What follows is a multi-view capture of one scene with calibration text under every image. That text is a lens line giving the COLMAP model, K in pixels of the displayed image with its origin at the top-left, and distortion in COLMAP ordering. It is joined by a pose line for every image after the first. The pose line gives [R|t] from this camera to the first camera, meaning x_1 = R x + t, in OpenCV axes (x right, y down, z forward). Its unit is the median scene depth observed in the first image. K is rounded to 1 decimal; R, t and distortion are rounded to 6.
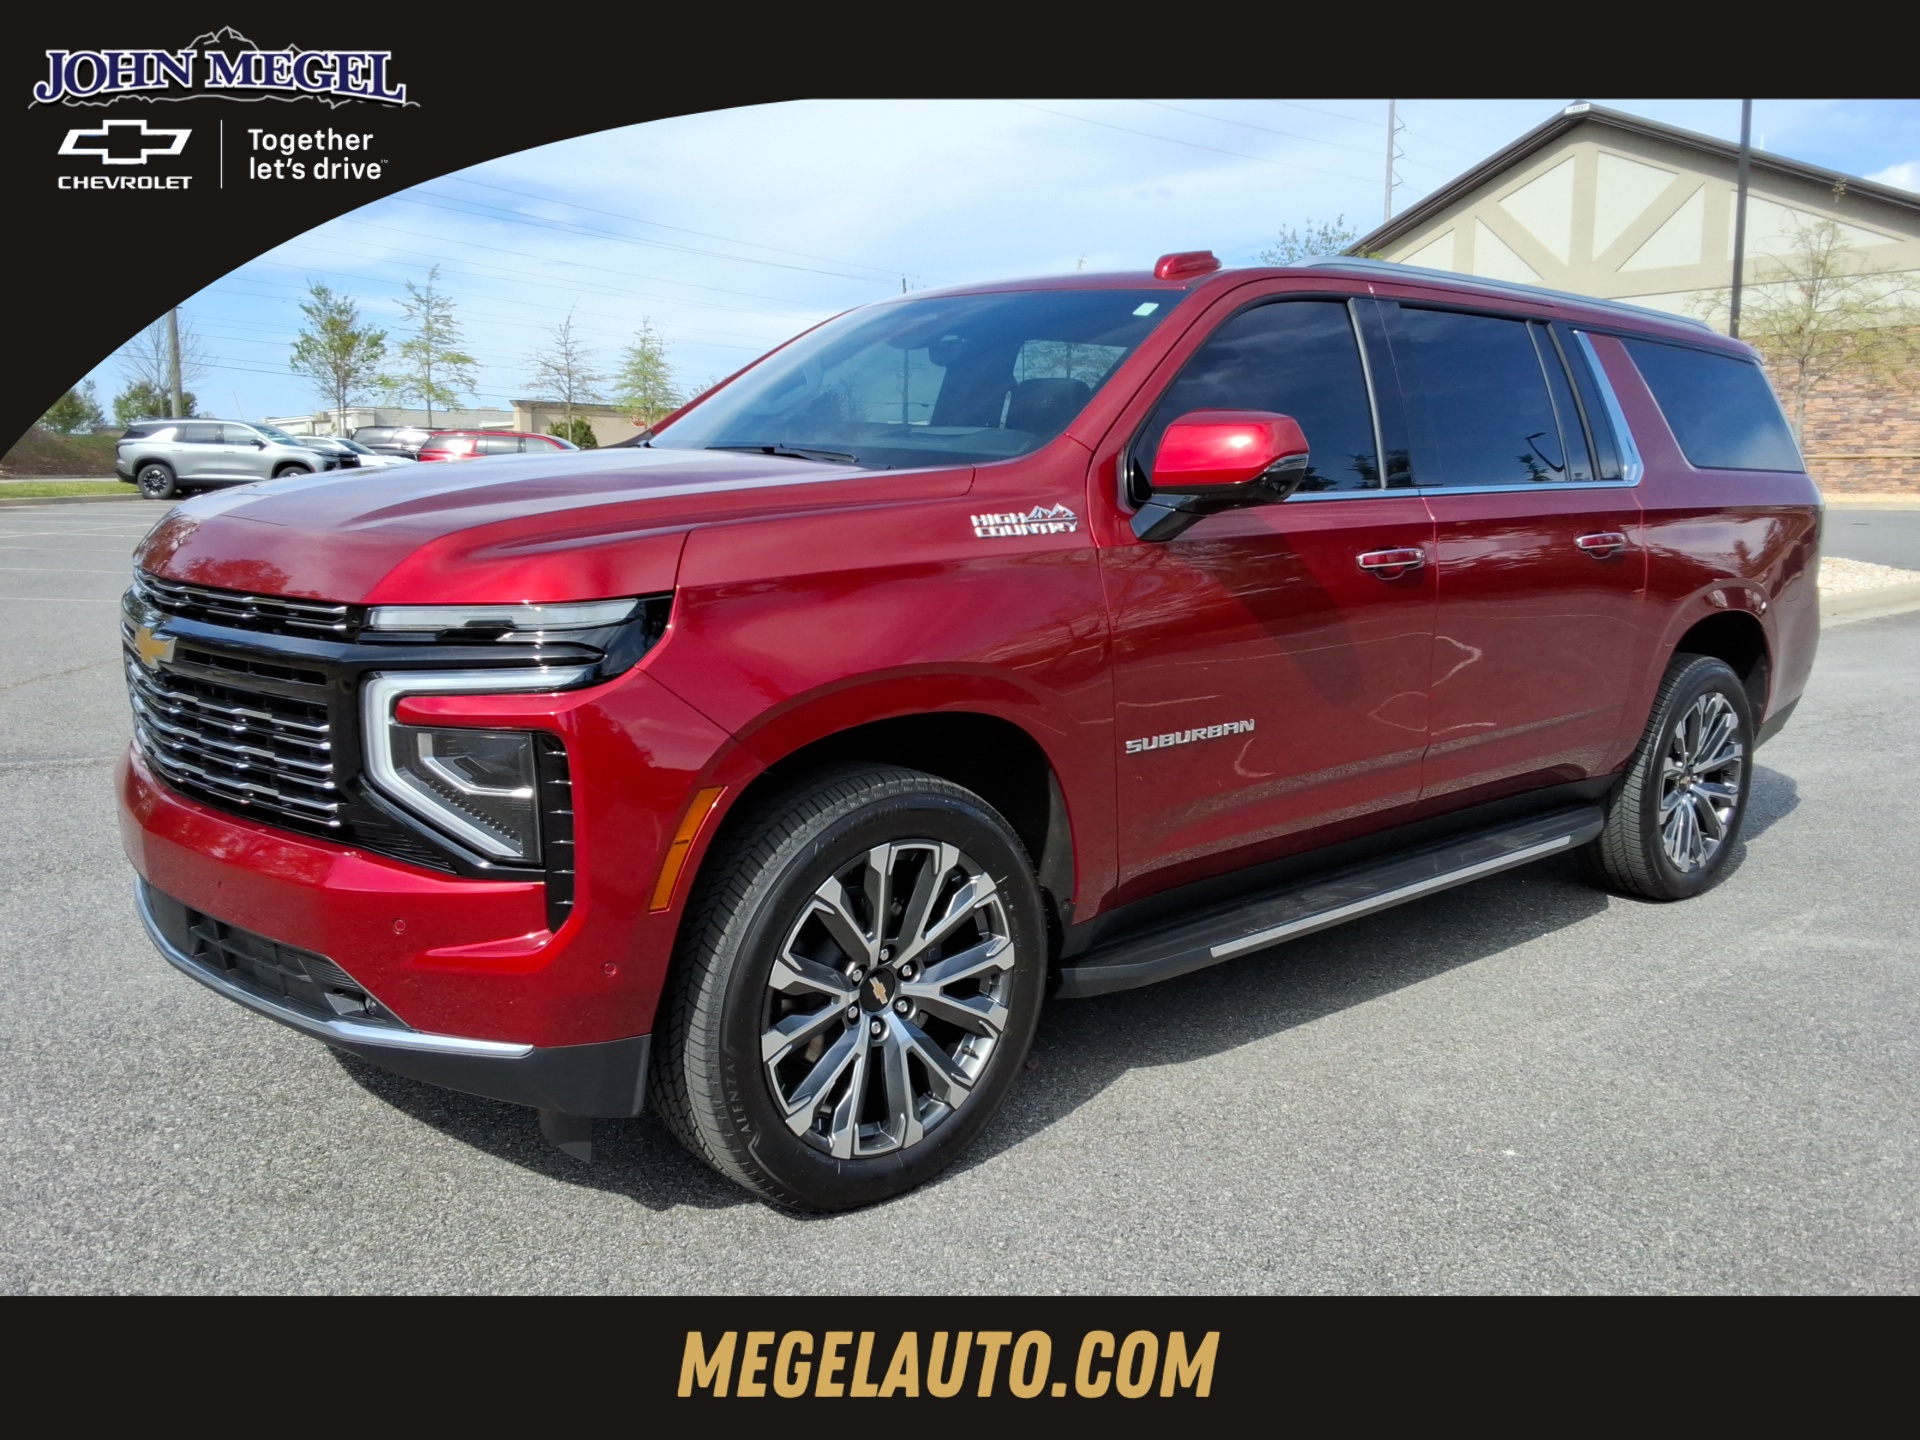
lens RADIAL K [[1584.8, 0, 996.6], [0, 1584.8, 717.3], [0, 0, 1]] dist [0.094936, -0.155256]
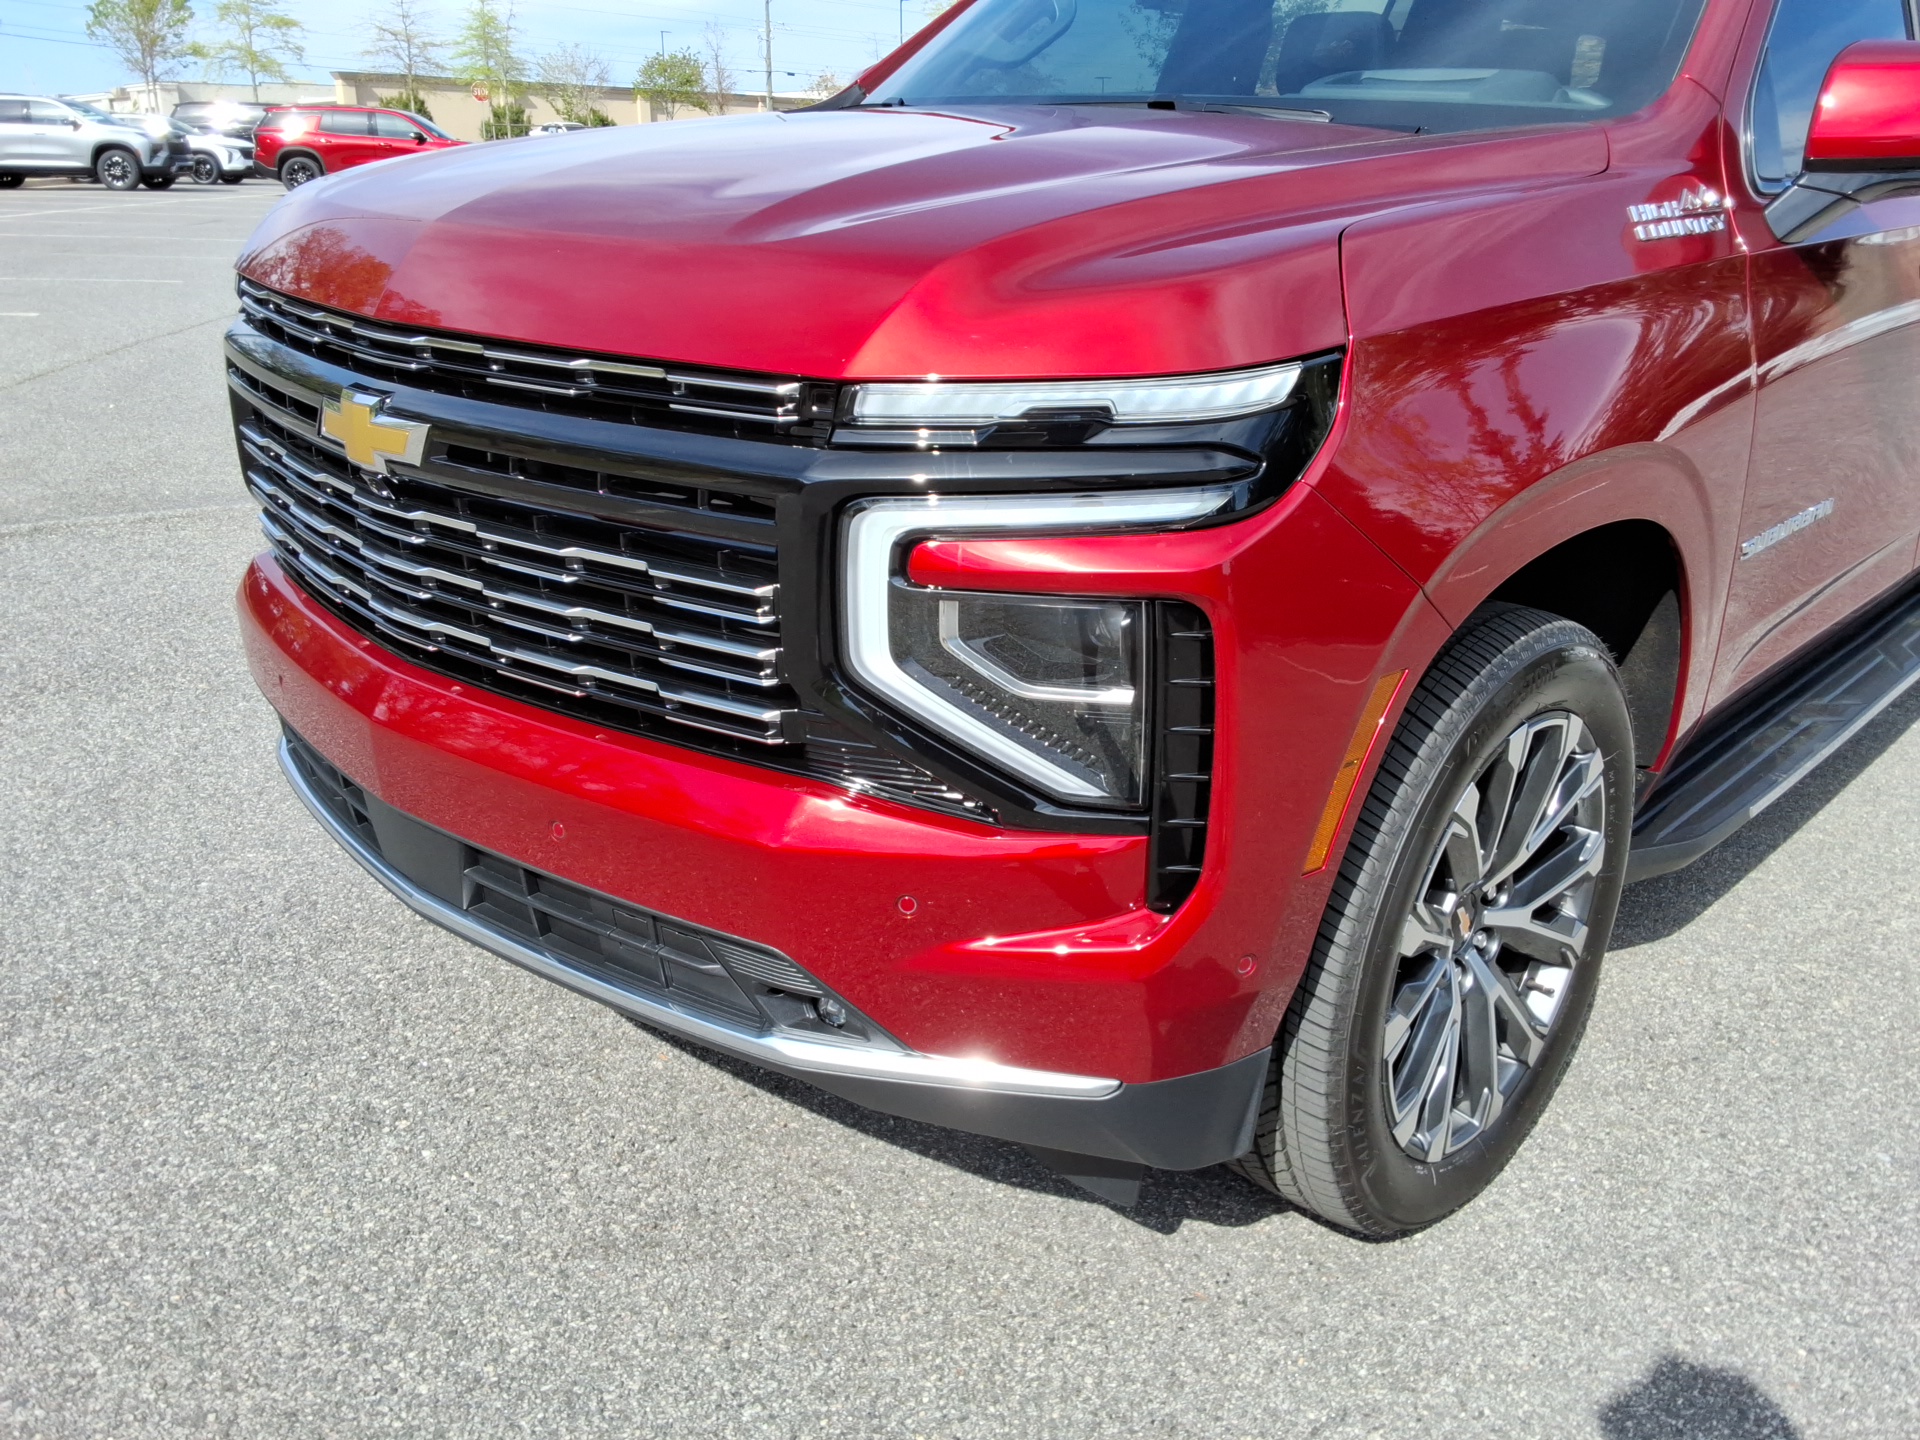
lens RADIAL K [[1584.8, 0, 996.6], [0, 1584.8, 717.3], [0, 0, 1]] dist [0.094936, -0.155256]
pose [[0.996506, -0.026114, 0.079336, -0.344769], [0.011175, 0.983012, 0.183202, -0.049199], [-0.082772, -0.181675, 0.979869, 0.363658]]
